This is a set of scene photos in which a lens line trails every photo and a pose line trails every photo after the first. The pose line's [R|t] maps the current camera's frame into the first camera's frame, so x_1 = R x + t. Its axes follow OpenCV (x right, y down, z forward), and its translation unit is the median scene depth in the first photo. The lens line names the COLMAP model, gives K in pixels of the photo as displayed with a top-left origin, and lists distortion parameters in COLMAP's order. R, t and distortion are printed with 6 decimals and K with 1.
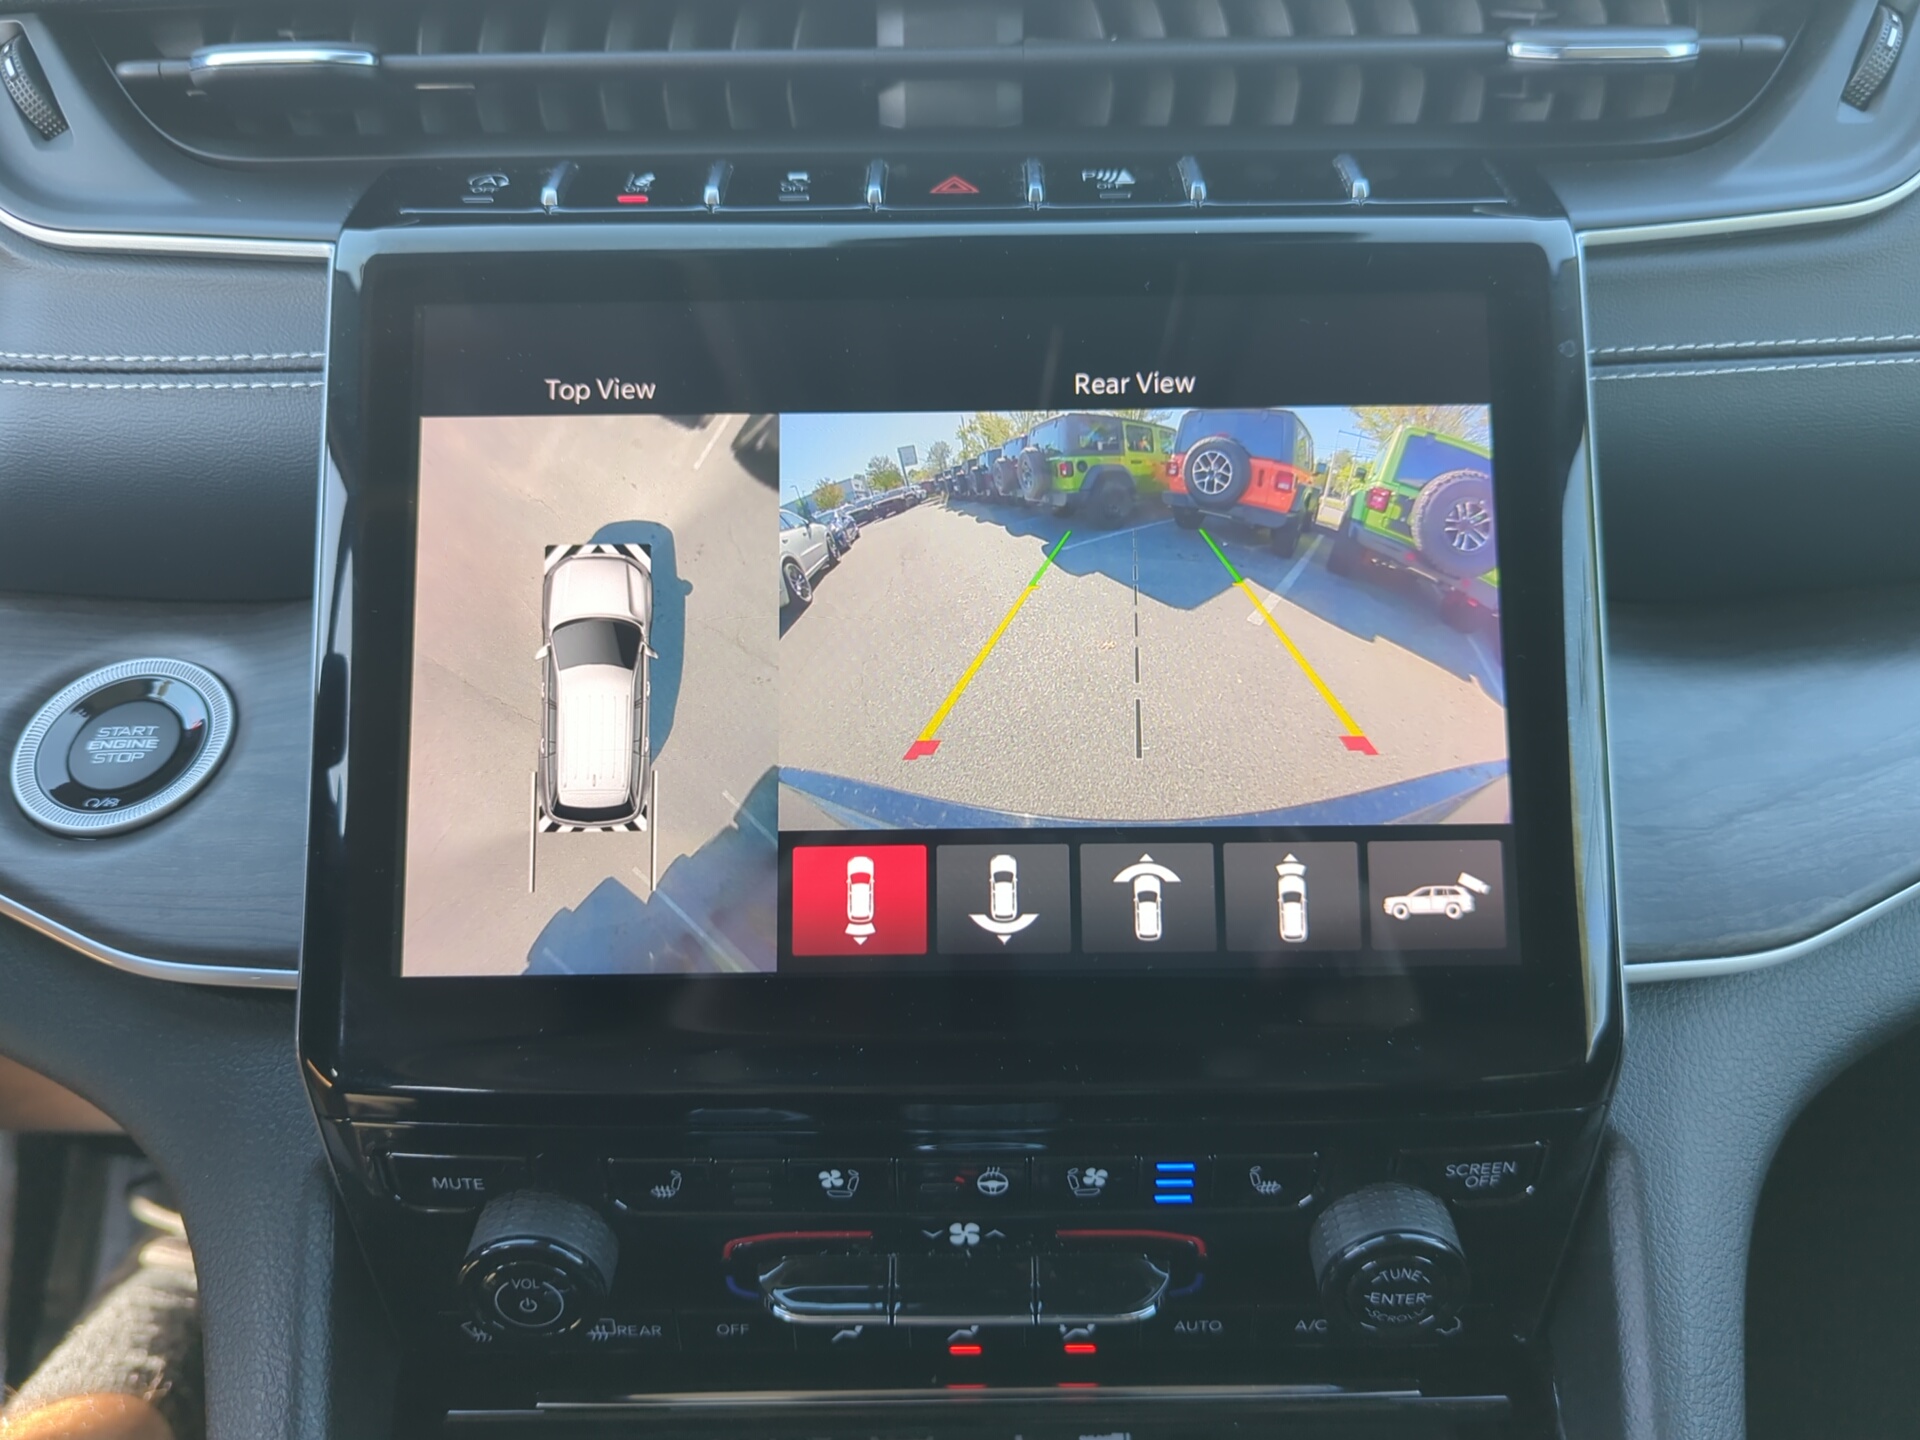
lens RADIAL K [[1581.2, 0, 977.6], [0, 1581.2, 688.0], [0, 0, 1]] dist [0.027380, -0.049044]
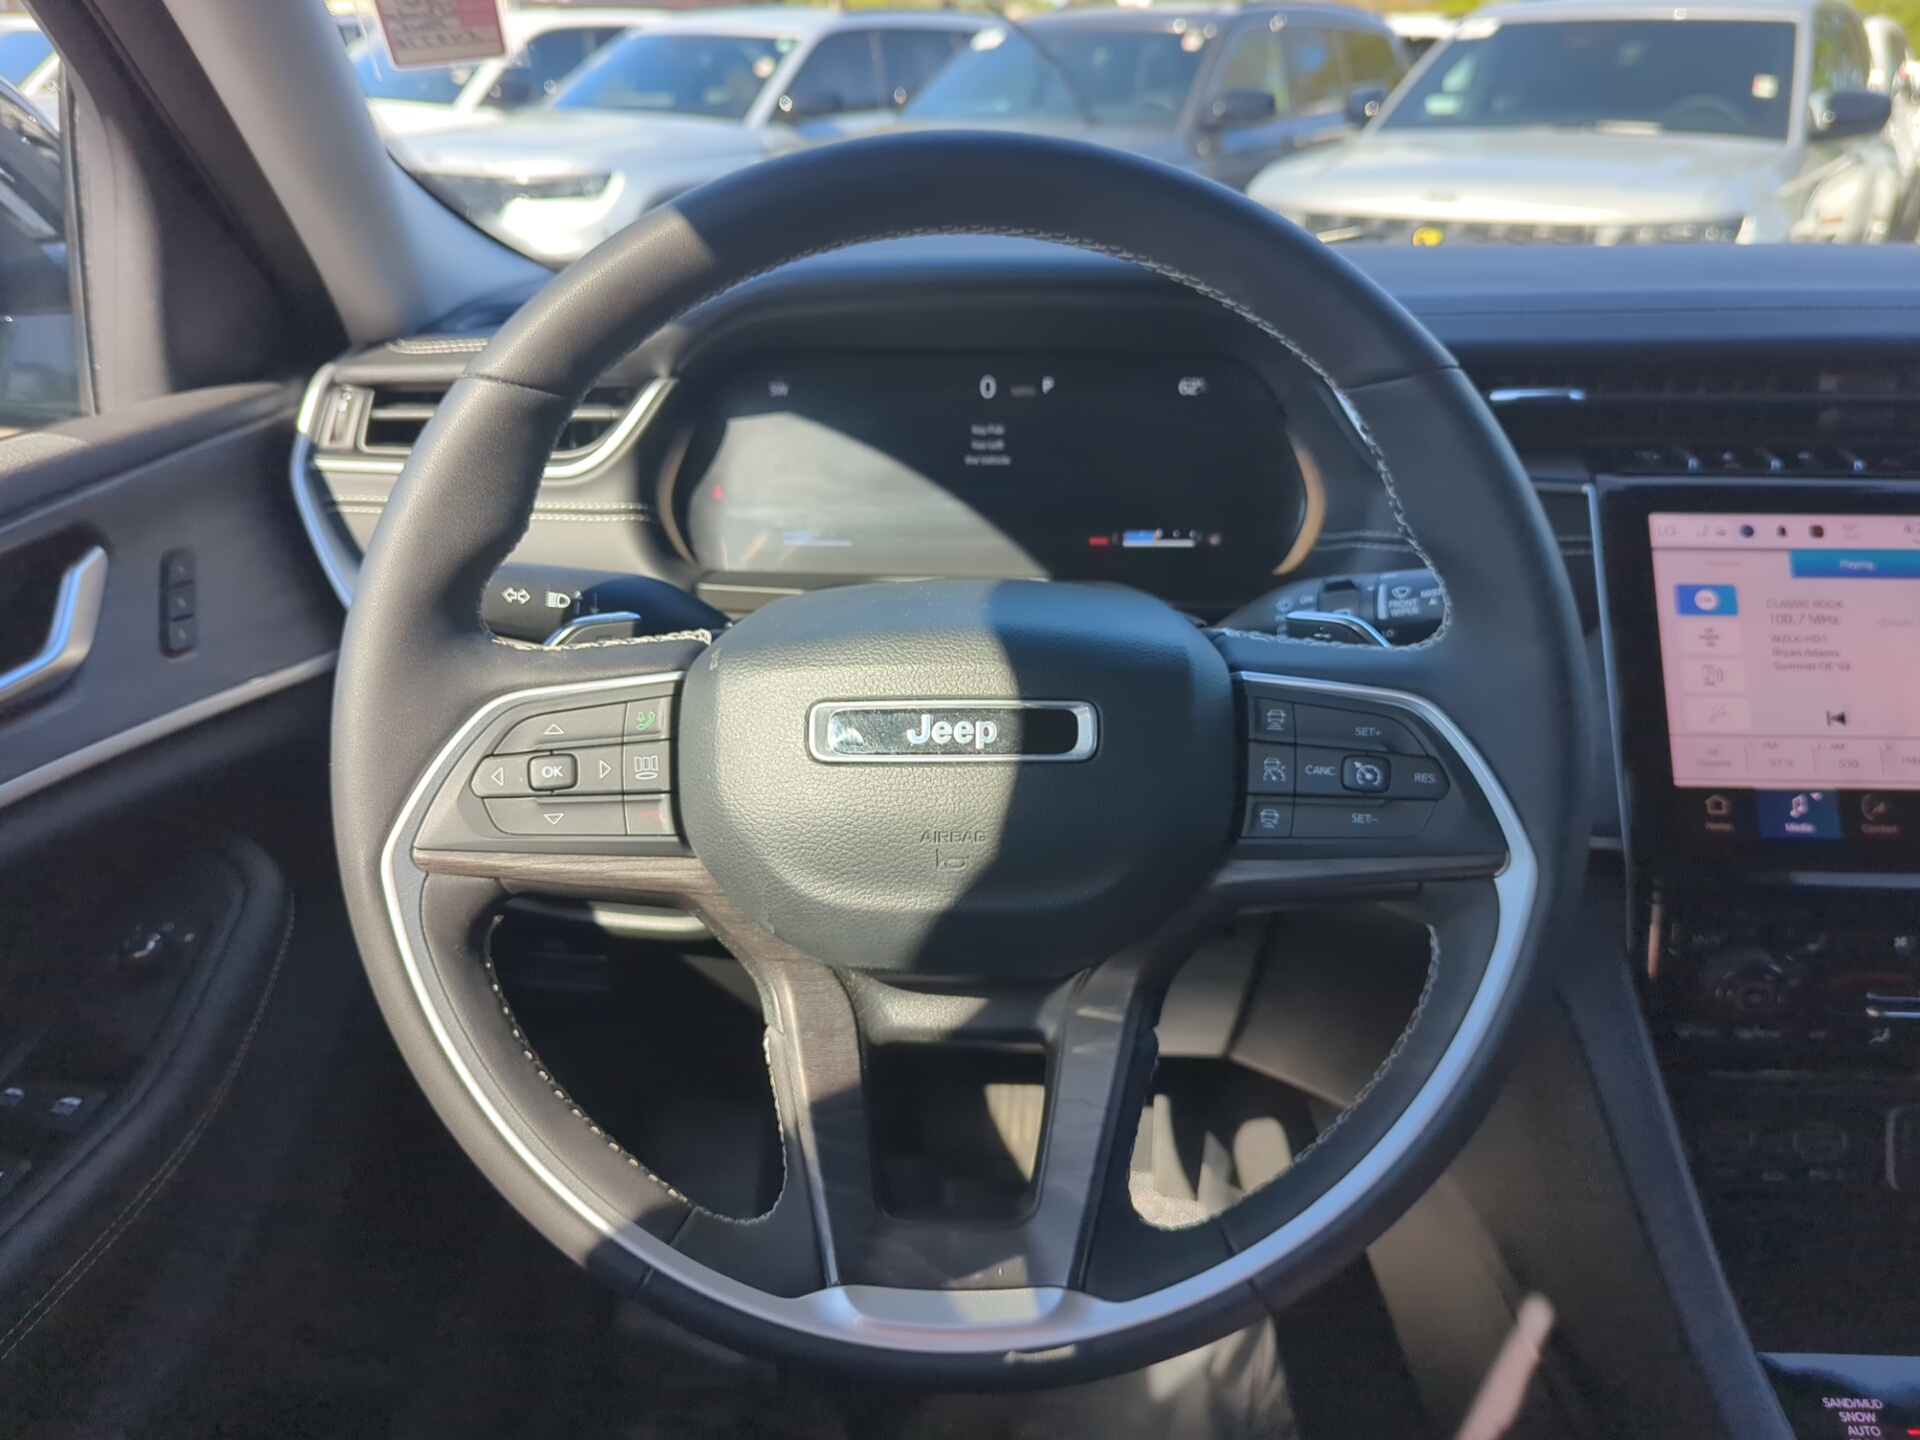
lens RADIAL K [[1558.6, 0, 974.9], [0, 1558.6, 692.9], [0, 0, 1]] dist [0.040938, -0.035357]
pose [[0.998992, 0.025894, -0.036667, -1.096855], [-0.030591, 0.990513, -0.133974, 0.274388], [0.032850, 0.134961, 0.990306, -0.967143]]
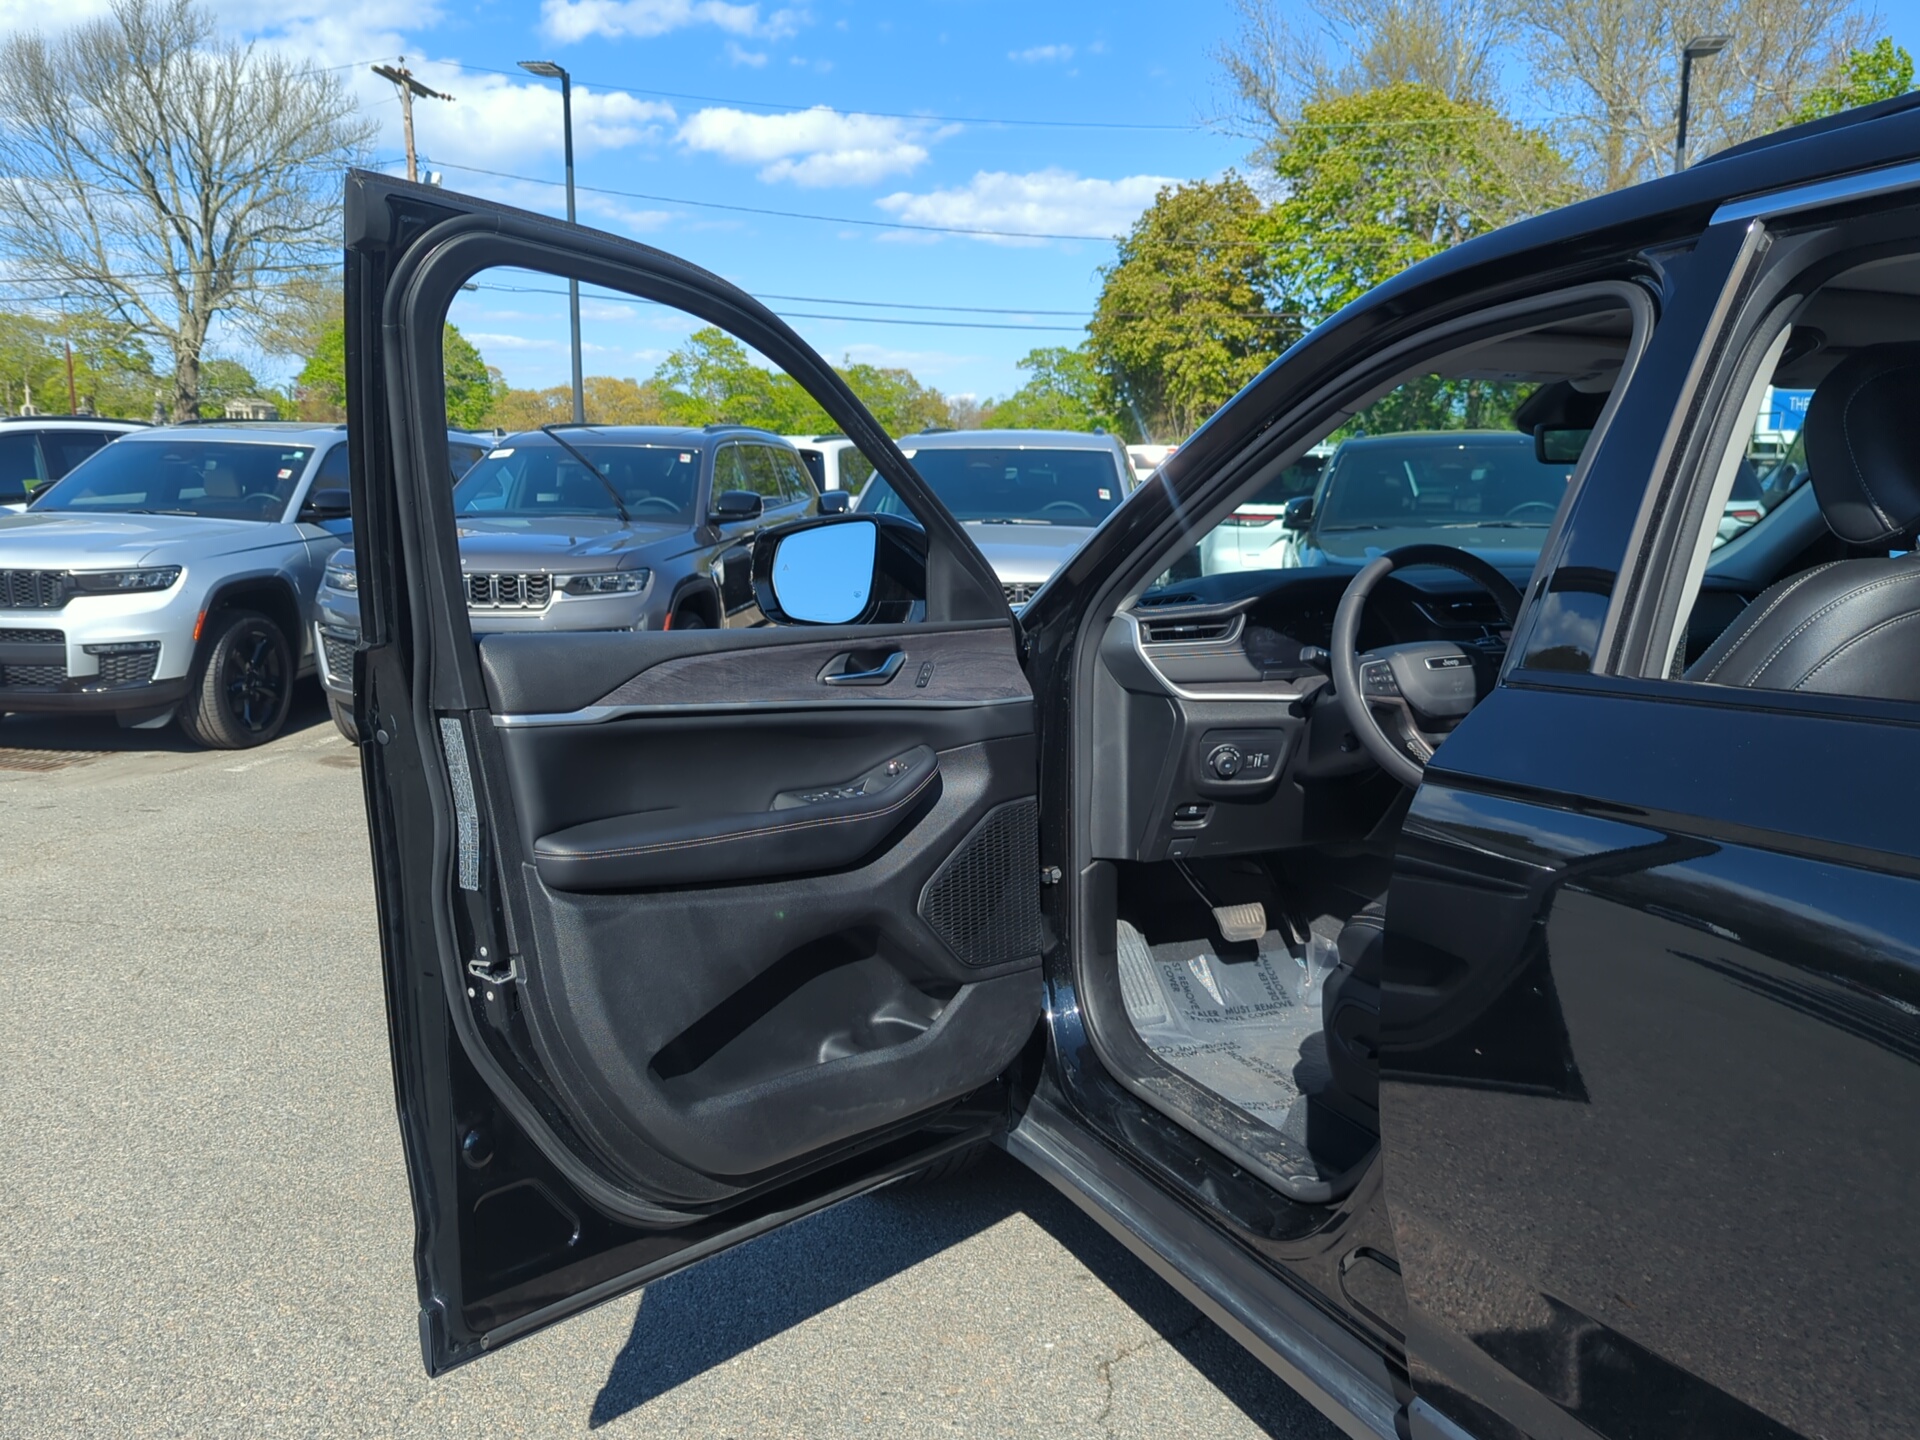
lens RADIAL K [[1568.0, 0, 967.4], [0, 1568.0, 685.1], [0, 0, 1]] dist [0.040007, -0.013570]
pose [[0.916128, -0.038982, 0.398987, -5.841950], [0.182159, 0.927060, -0.327686, 2.079226], [-0.357111, 0.372881, 0.856406, -4.652209]]
